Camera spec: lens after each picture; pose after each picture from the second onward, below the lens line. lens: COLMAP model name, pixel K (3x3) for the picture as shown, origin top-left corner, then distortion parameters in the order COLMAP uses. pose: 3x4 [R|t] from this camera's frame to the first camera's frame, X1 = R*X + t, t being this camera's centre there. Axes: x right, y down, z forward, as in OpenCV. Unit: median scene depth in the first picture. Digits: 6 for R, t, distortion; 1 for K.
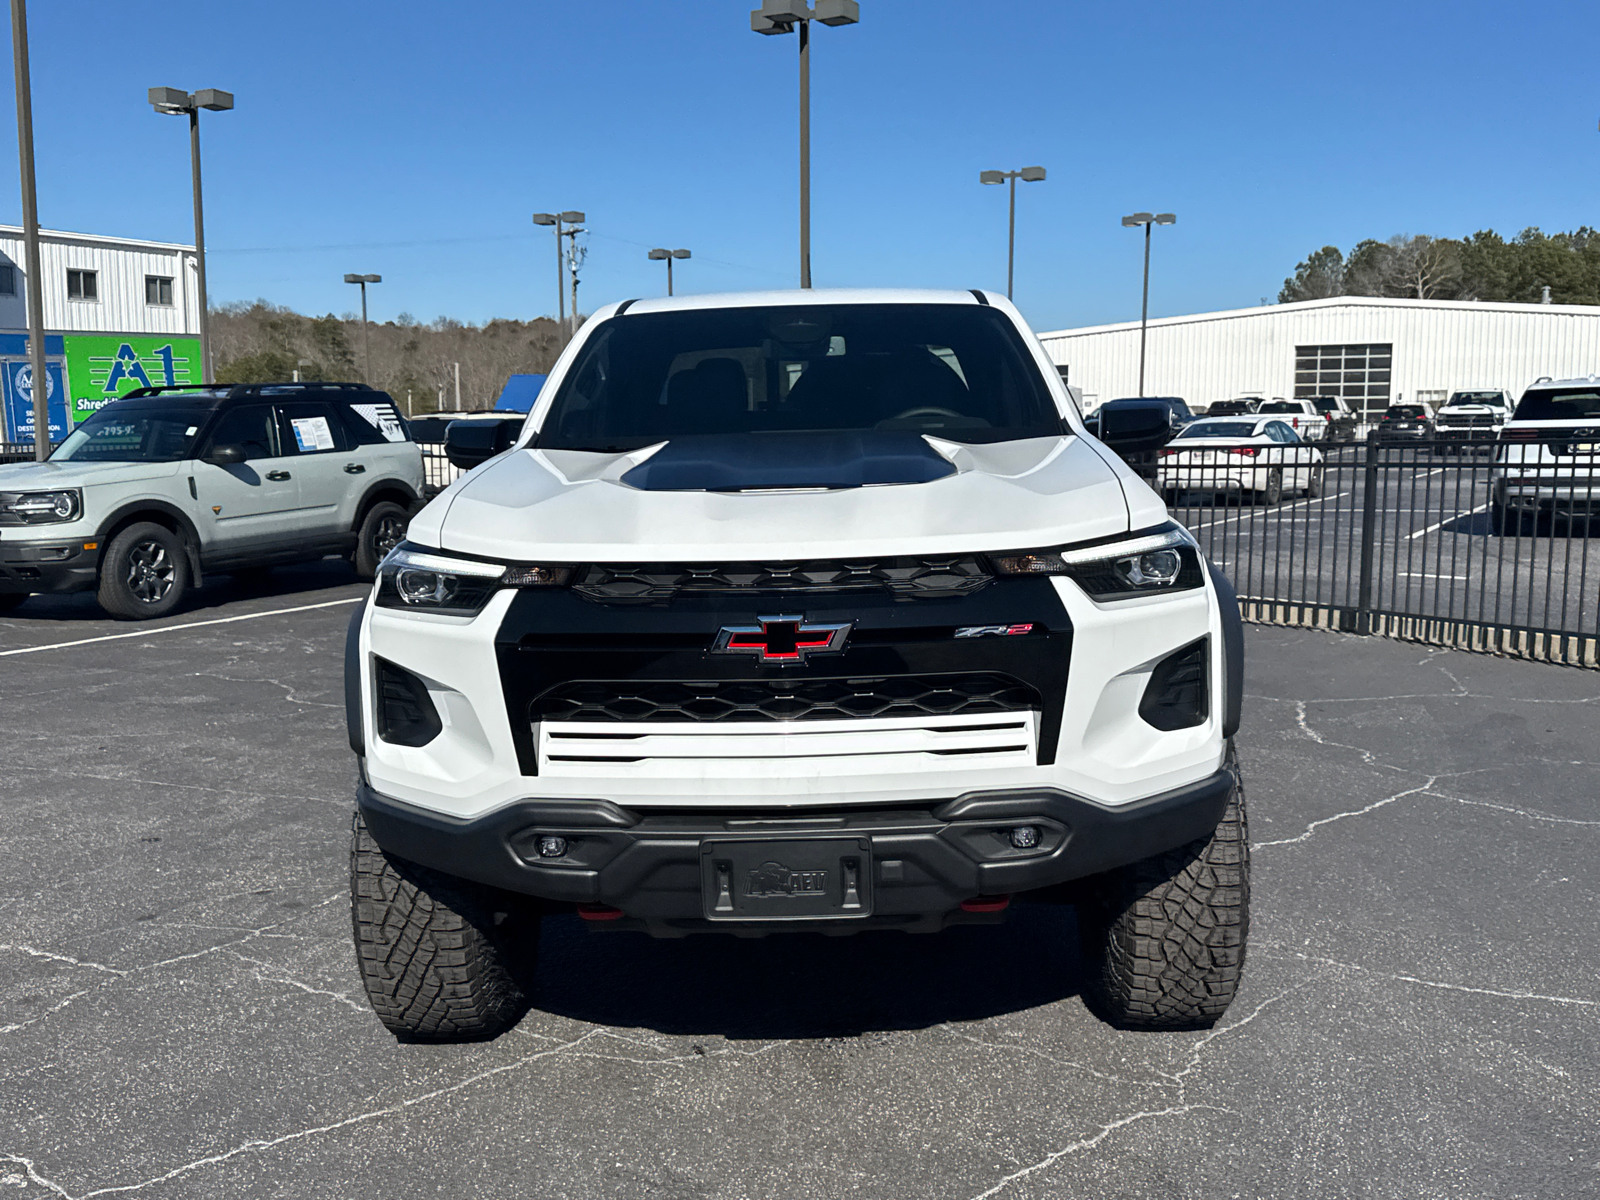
lens RADIAL K [[1584.3, 0, 835.6], [0, 1584.3, 619.2], [0, 0, 1]] dist [0.135951, -0.244502]
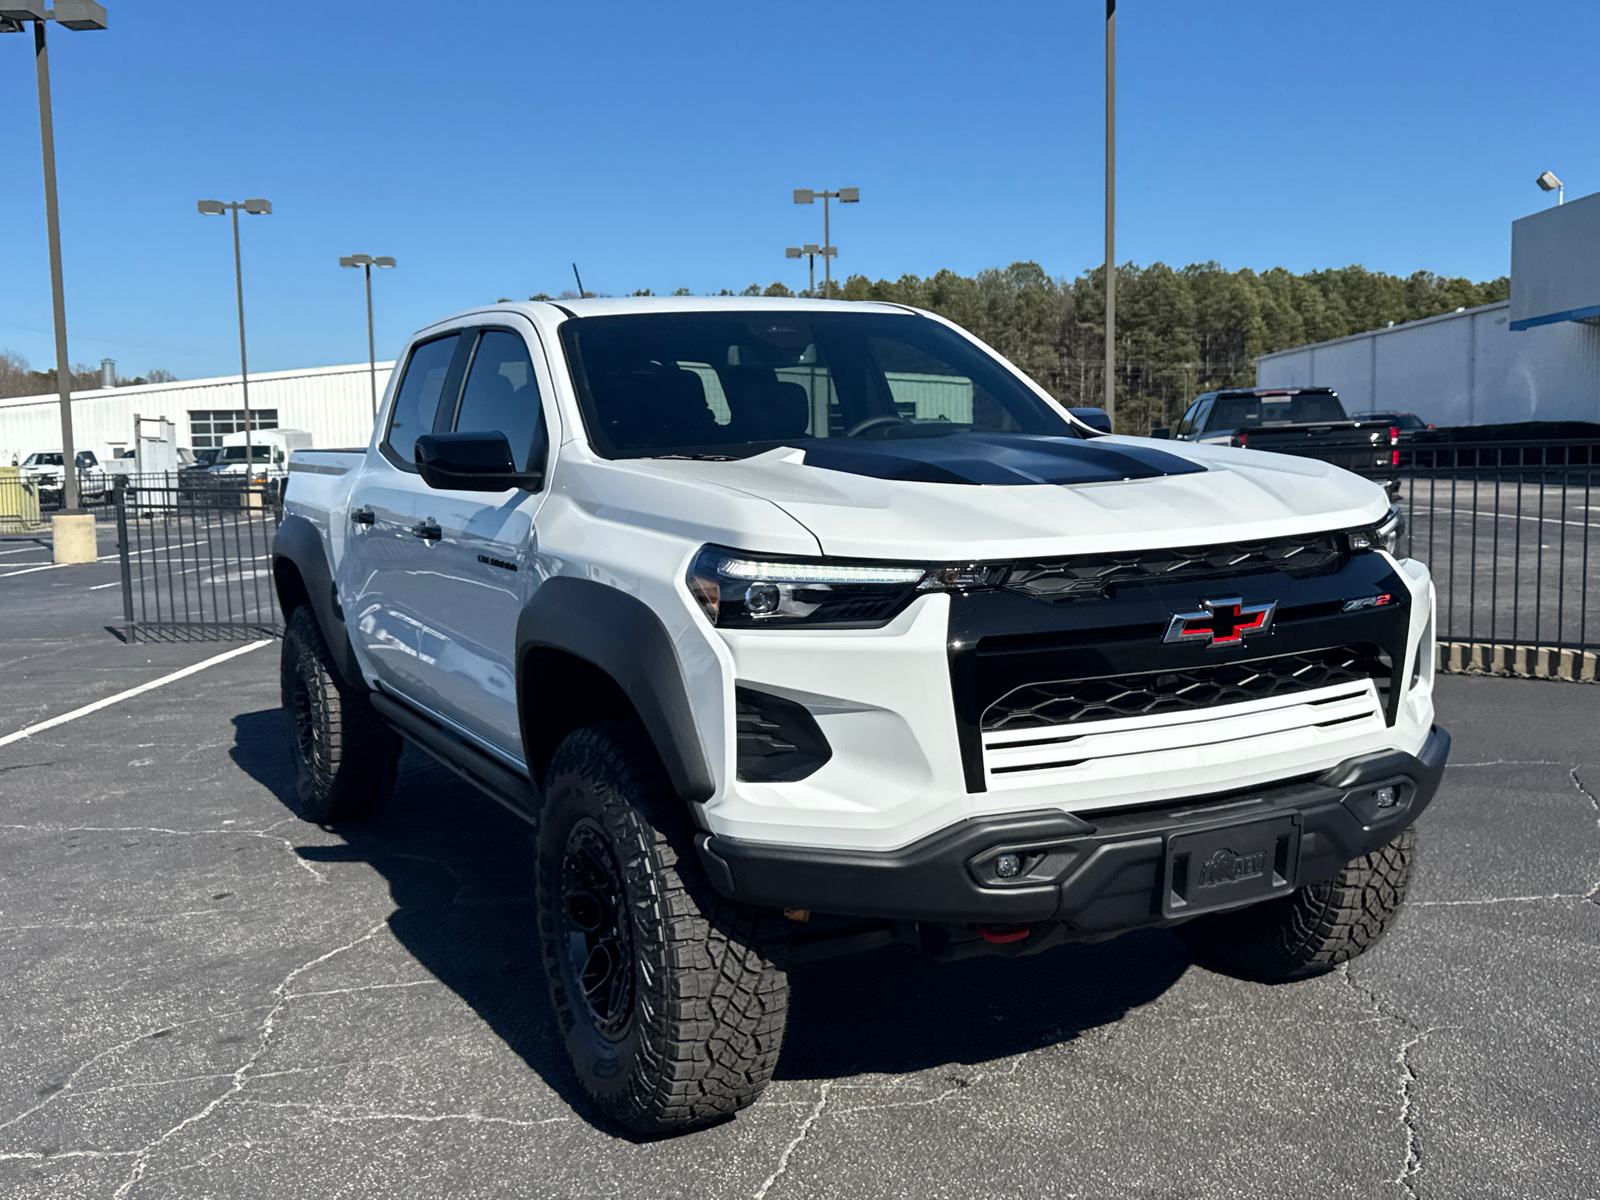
lens RADIAL K [[1584.3, 0, 835.6], [0, 1584.3, 619.2], [0, 0, 1]] dist [0.135951, -0.244502]
pose [[0.880236, -0.065764, 0.469957, -0.667460], [0.079252, 0.996814, -0.008950, -0.000247], [-0.467871, 0.045123, 0.882644, 0.213305]]
